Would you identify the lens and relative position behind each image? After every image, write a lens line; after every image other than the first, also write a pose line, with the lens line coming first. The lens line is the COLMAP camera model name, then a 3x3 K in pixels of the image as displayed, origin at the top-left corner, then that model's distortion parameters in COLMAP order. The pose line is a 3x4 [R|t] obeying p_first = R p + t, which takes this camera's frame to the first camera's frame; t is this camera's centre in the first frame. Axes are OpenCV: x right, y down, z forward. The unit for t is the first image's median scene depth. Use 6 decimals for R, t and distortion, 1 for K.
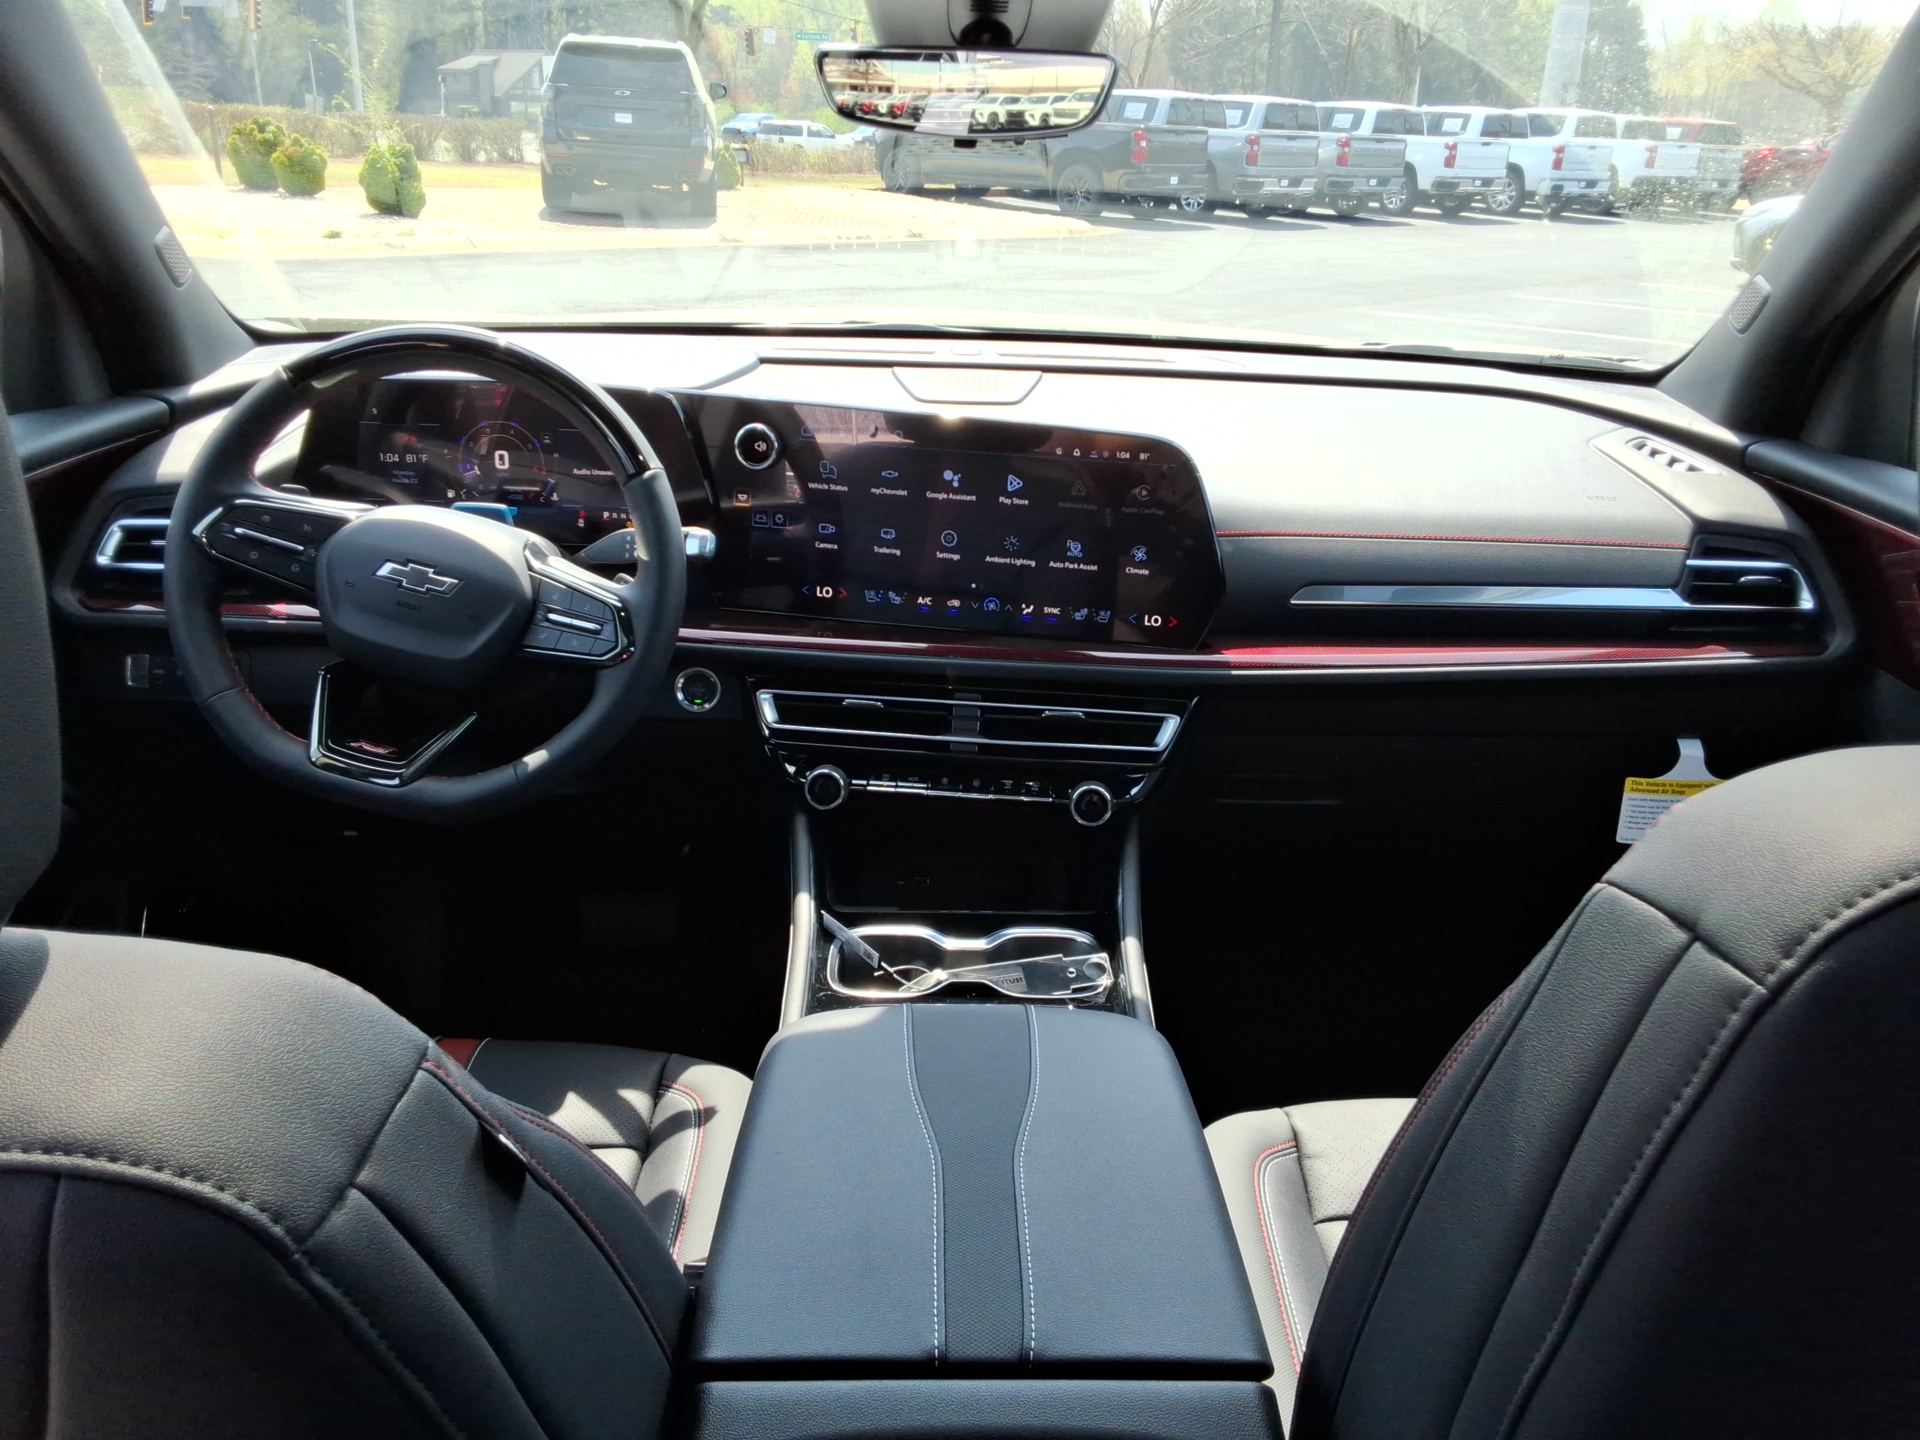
lens RADIAL K [[1545.8, 0, 972.7], [0, 1545.8, 695.7], [0, 0, 1]] dist [0.080764, -0.131167]
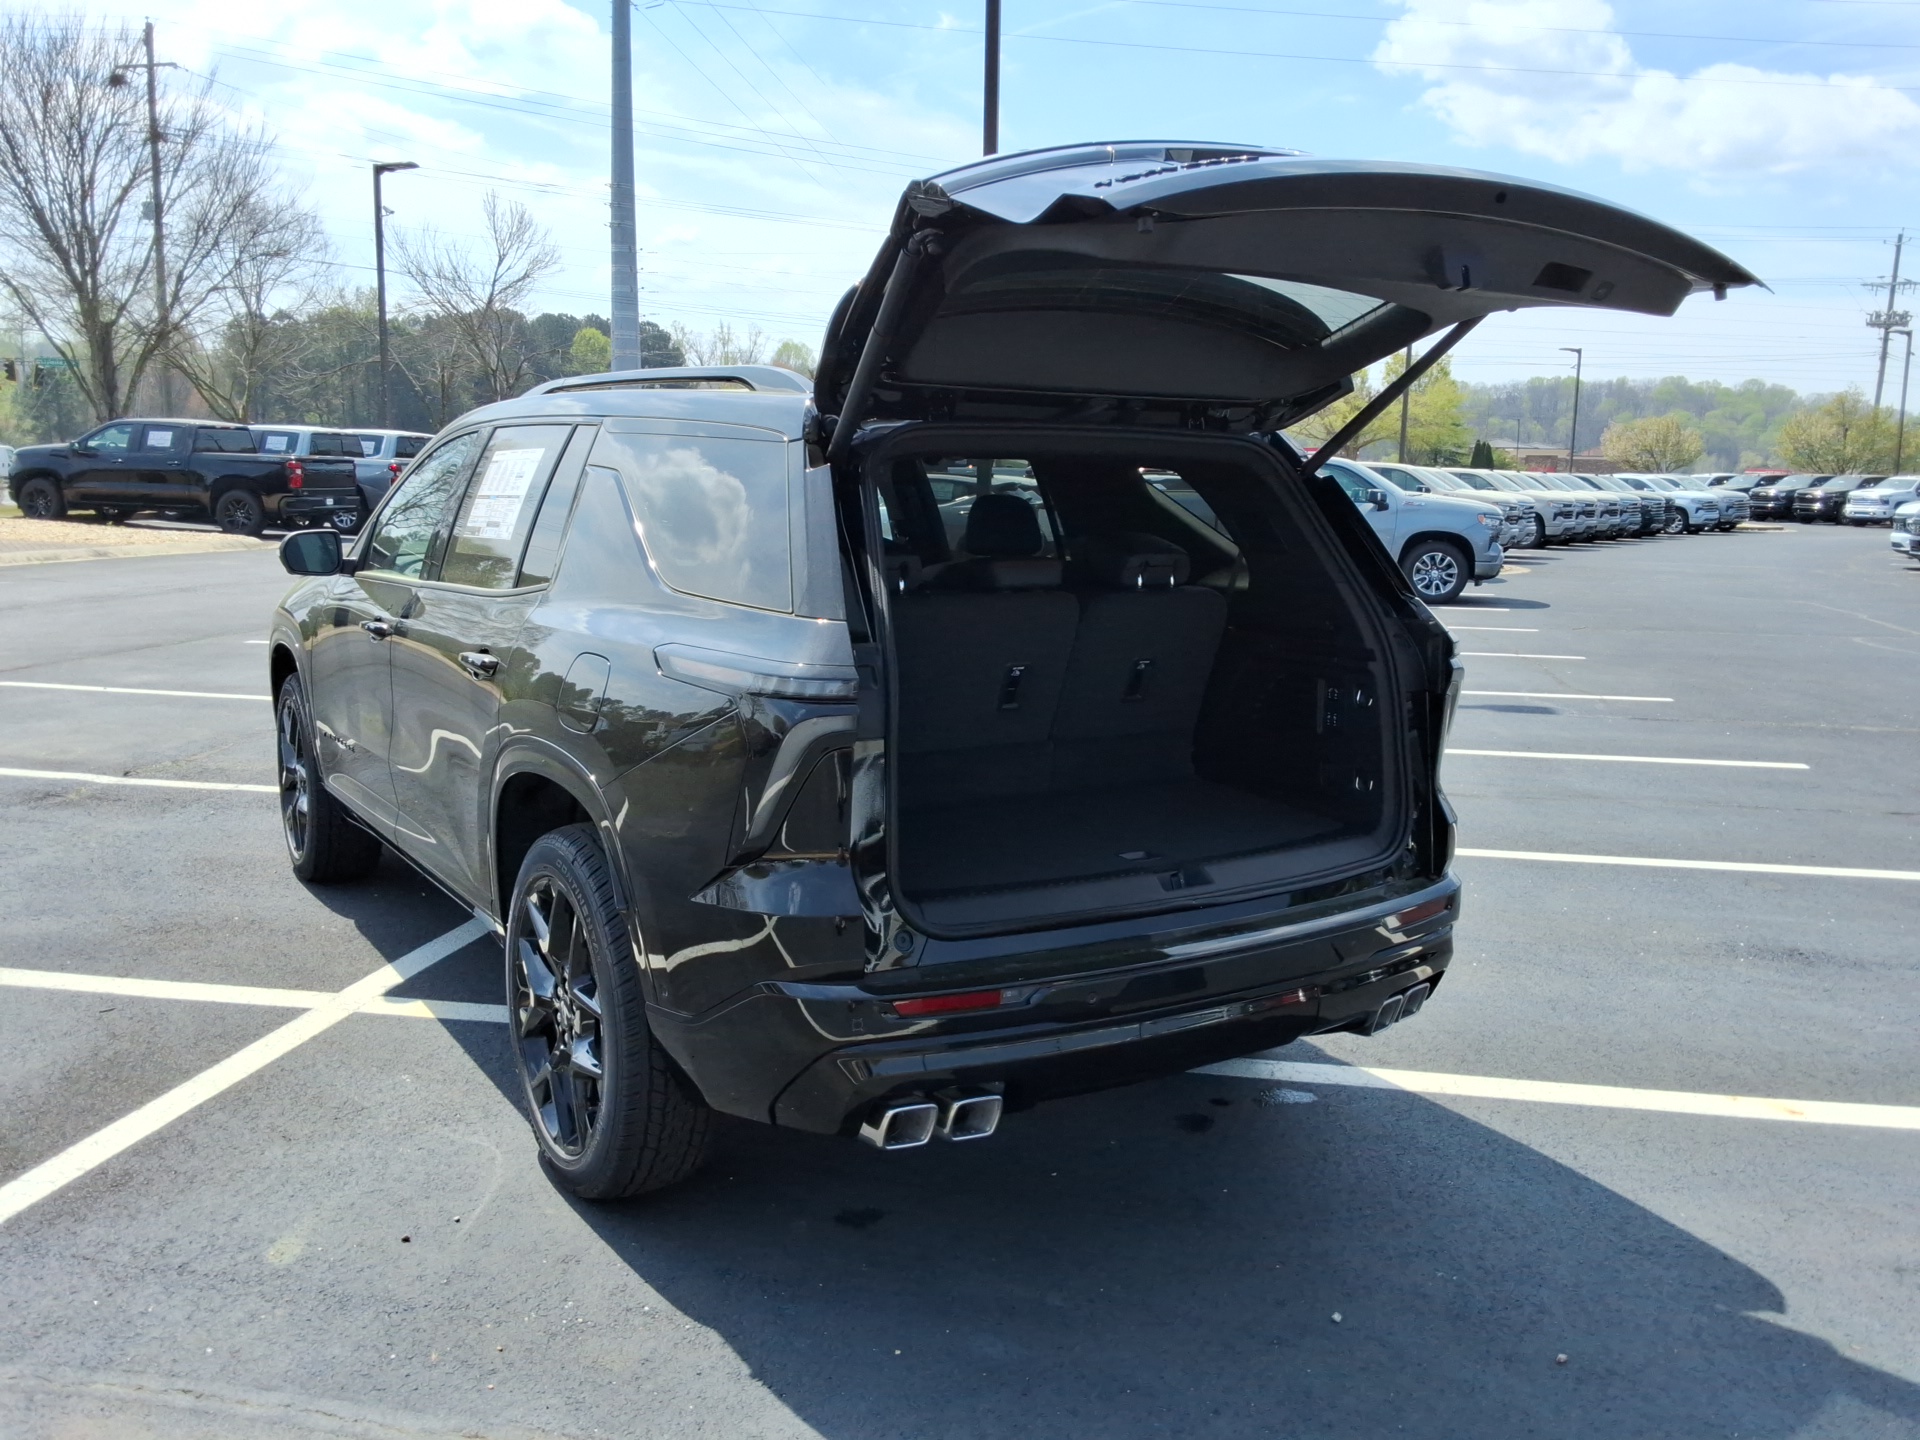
lens RADIAL K [[1545.8, 0, 991.5], [0, 1545.8, 711.4], [0, 0, 1]] dist [0.080764, -0.131167]
pose [[0.842820, -0.096542, 0.529466, -0.070854], [0.190067, 0.973782, -0.124996, 0.046717], [-0.503517, 0.205983, 0.839072, -0.149068]]
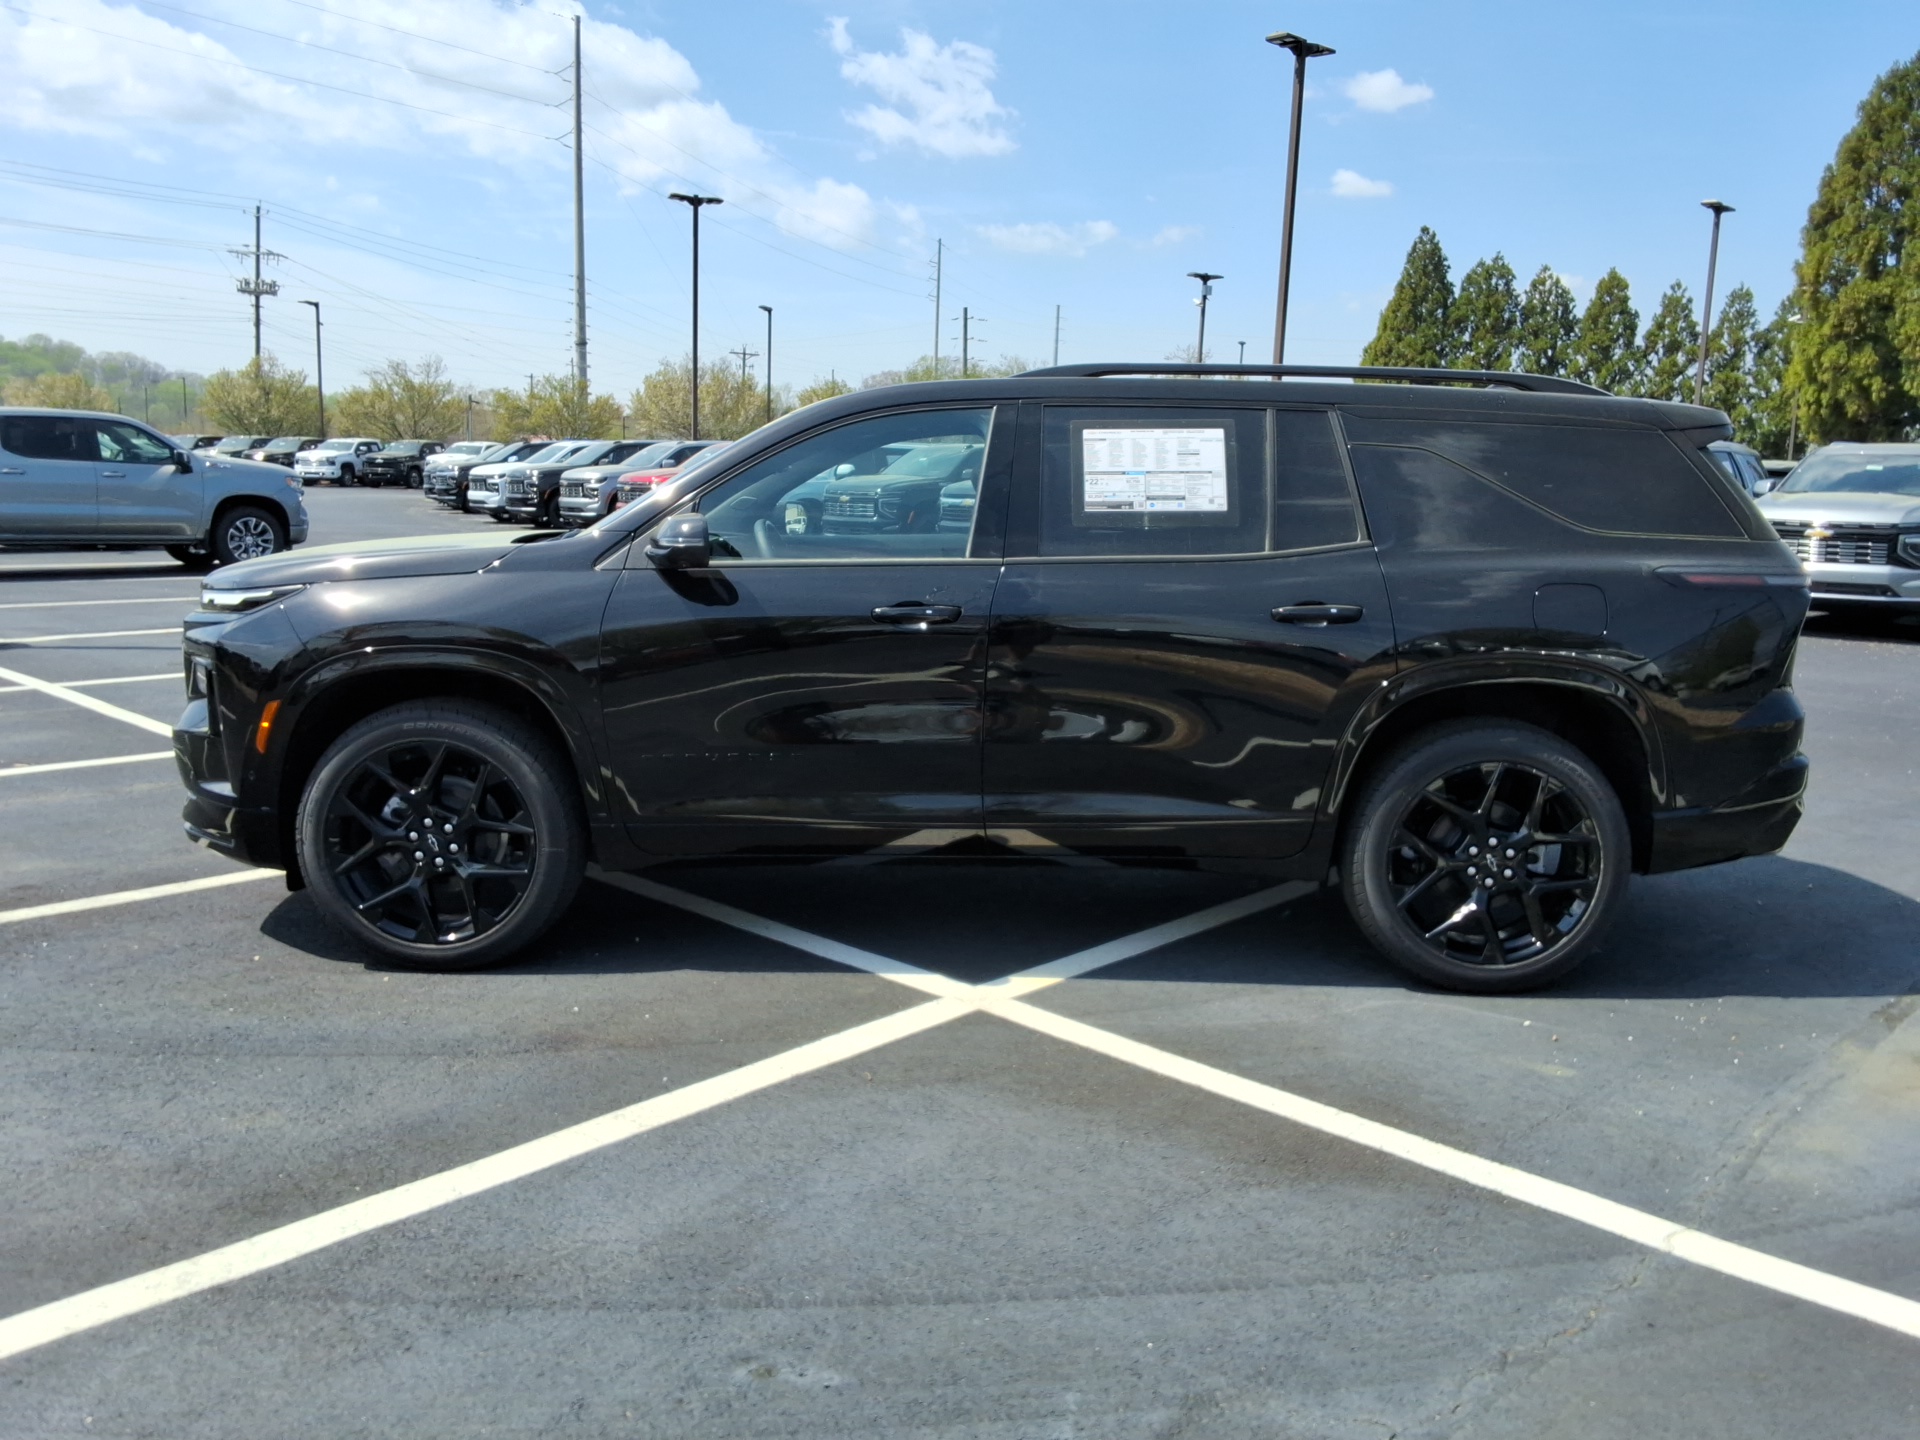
lens RADIAL K [[1545.8, 0, 963.2], [0, 1545.8, 718.8], [0, 0, 1]] dist [0.080764, -0.131167]
pose [[0.024274, -0.188426, 0.981787, -0.196285], [0.318681, 0.932301, 0.171049, -0.012065], [-0.947551, 0.308725, 0.082678, 0.012345]]
